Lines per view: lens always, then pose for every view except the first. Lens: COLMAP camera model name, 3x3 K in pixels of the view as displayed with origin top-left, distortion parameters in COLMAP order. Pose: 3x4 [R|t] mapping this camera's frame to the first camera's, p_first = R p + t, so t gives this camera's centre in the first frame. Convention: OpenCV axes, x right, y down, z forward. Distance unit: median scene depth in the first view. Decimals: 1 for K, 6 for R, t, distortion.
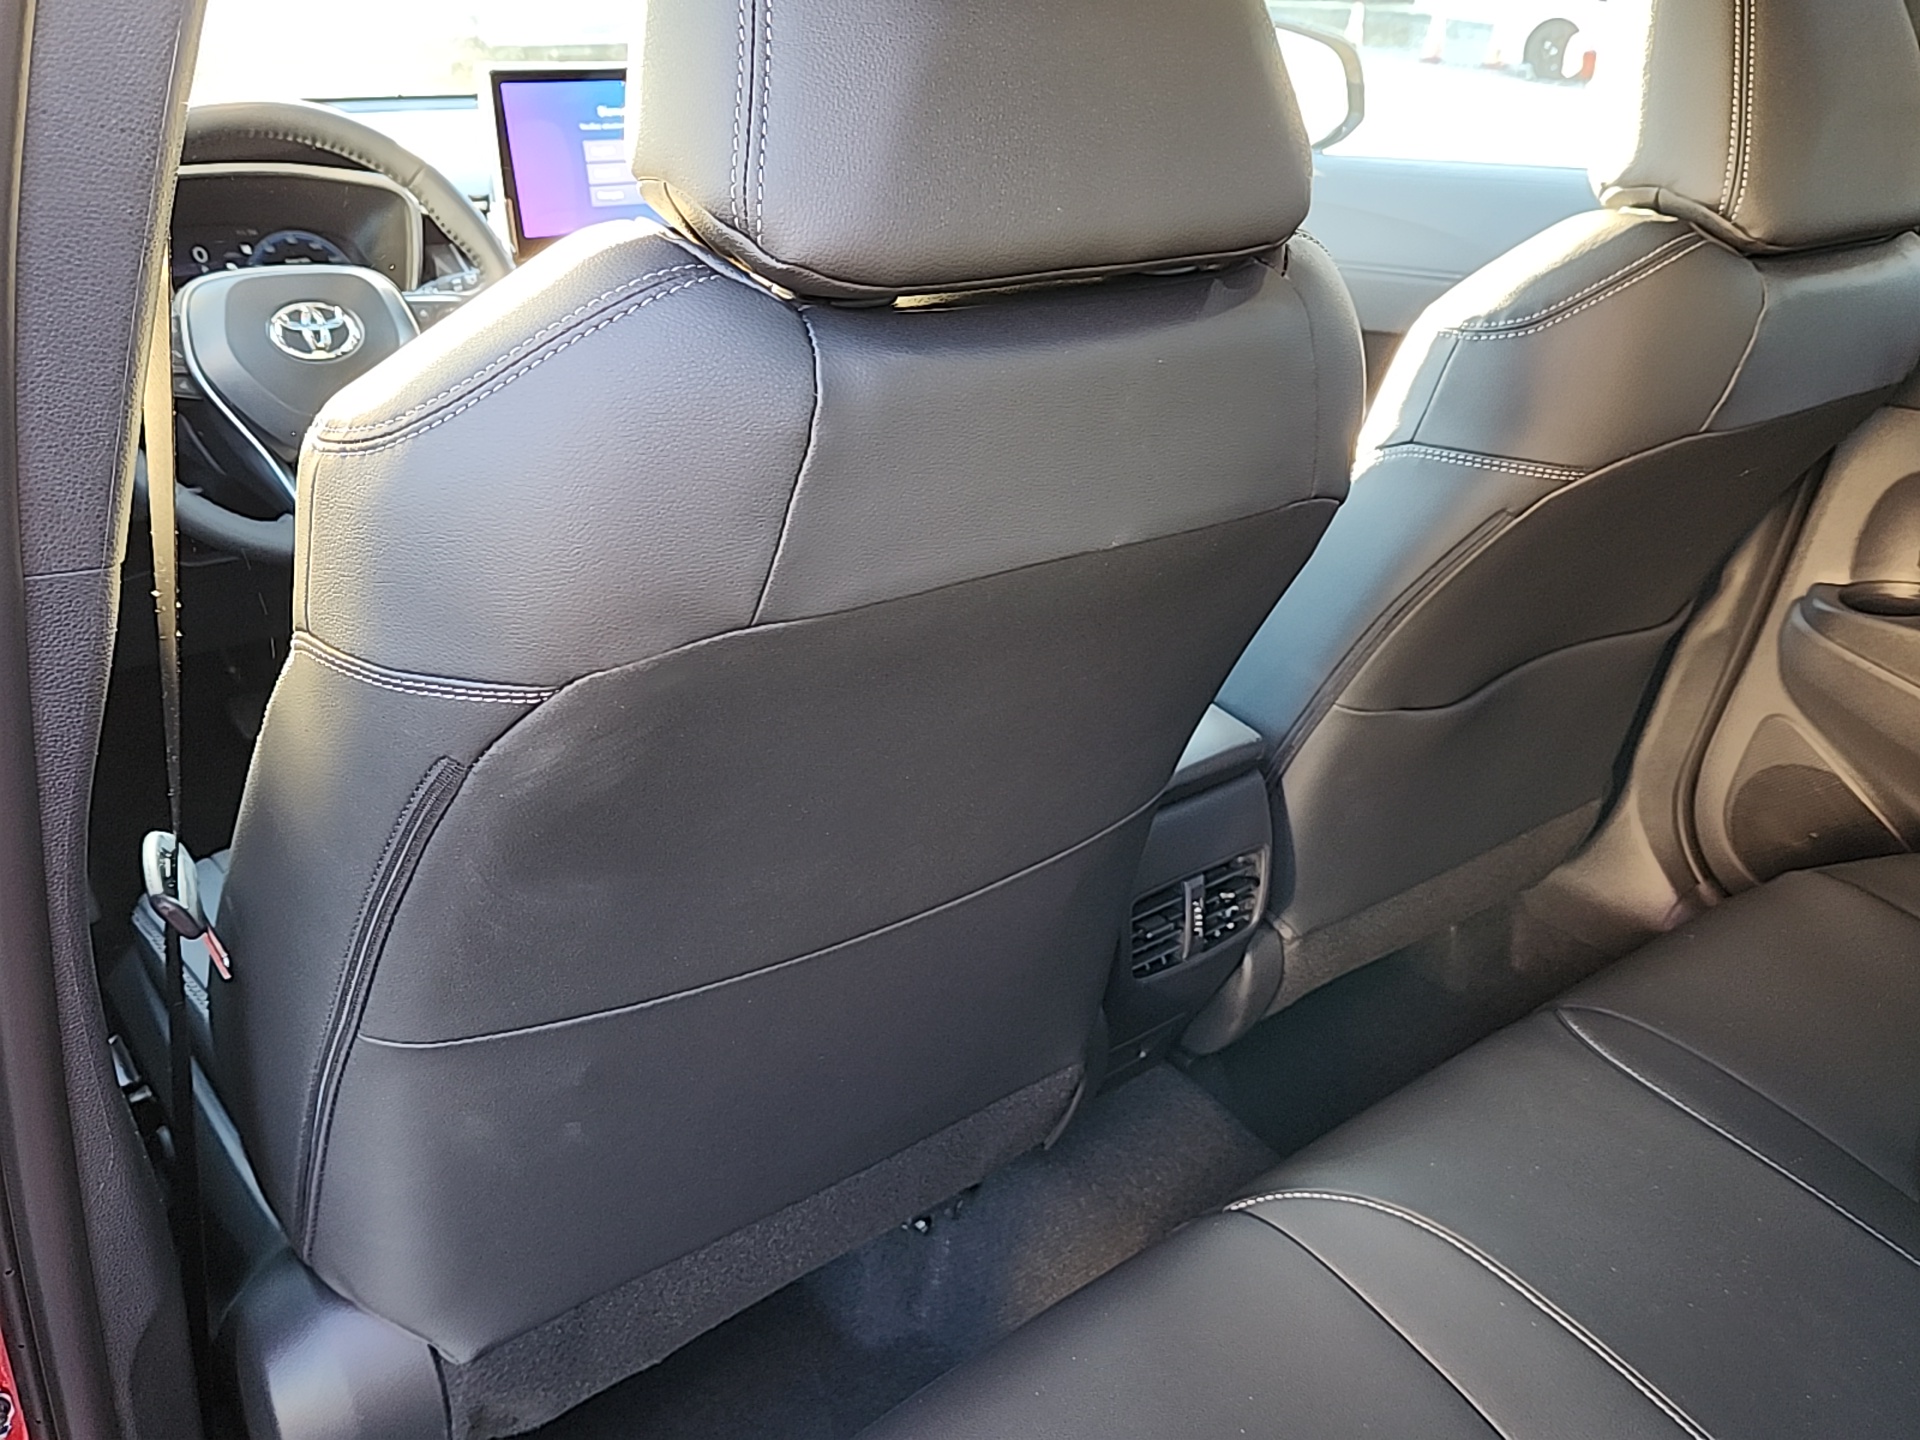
lens RADIAL K [[1530.3, 0, 955.3], [0, 1530.3, 656.6], [0, 0, 1]] dist [0.037986, -0.049638]
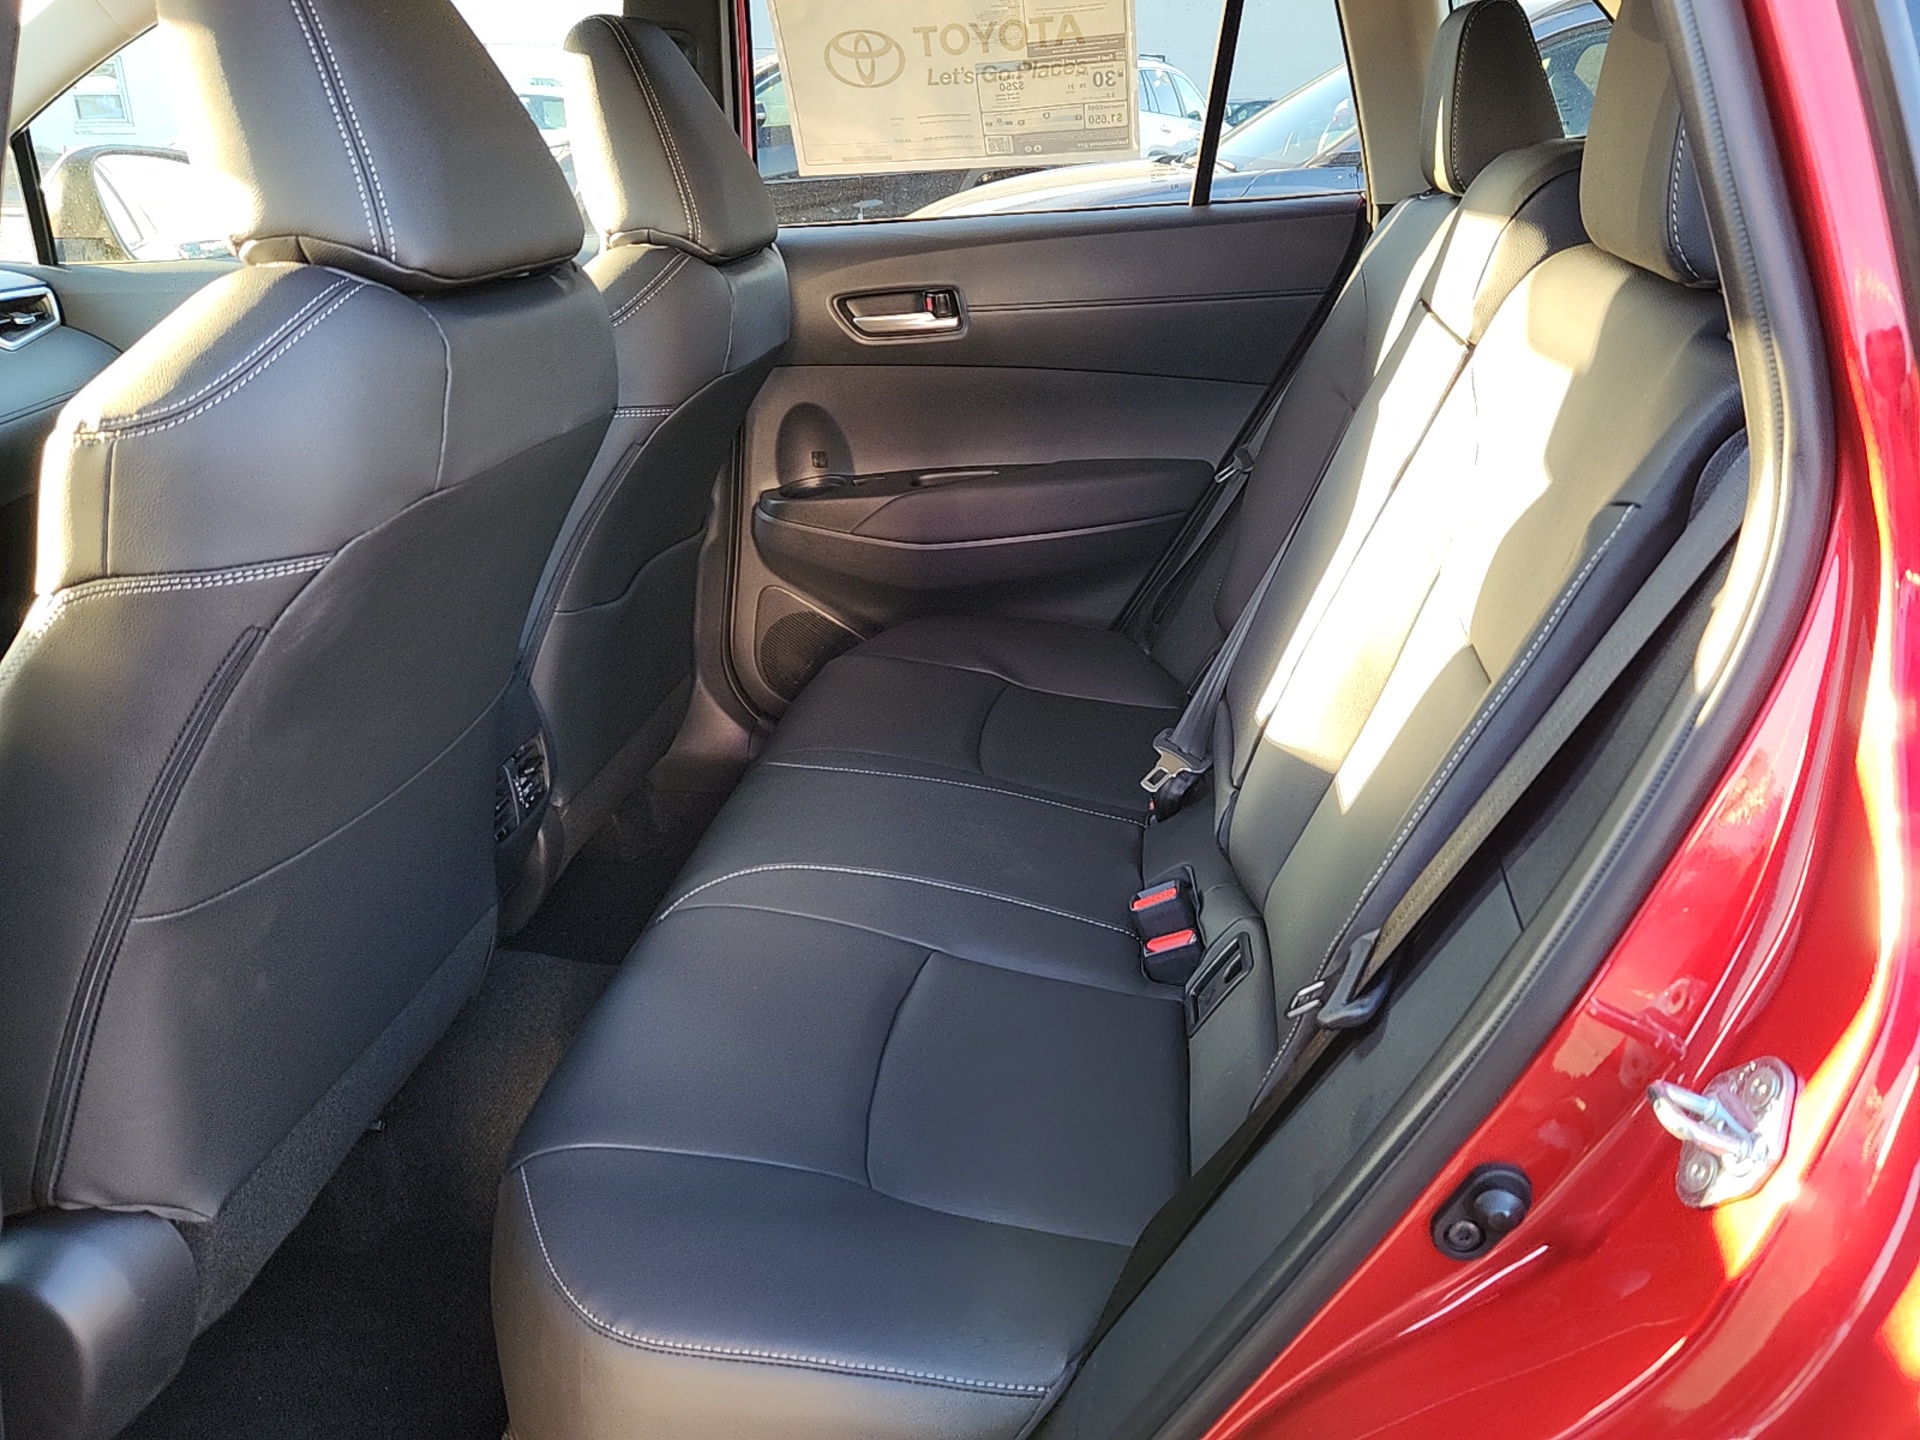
lens RADIAL K [[1530.3, 0, 955.3], [0, 1530.3, 656.6], [0, 0, 1]] dist [0.037986, -0.049638]
pose [[0.708094, -0.273975, 0.650800, -0.460530], [0.322030, 0.945528, 0.047669, 0.133337], [-0.628410, 0.175823, 0.757752, -0.304084]]
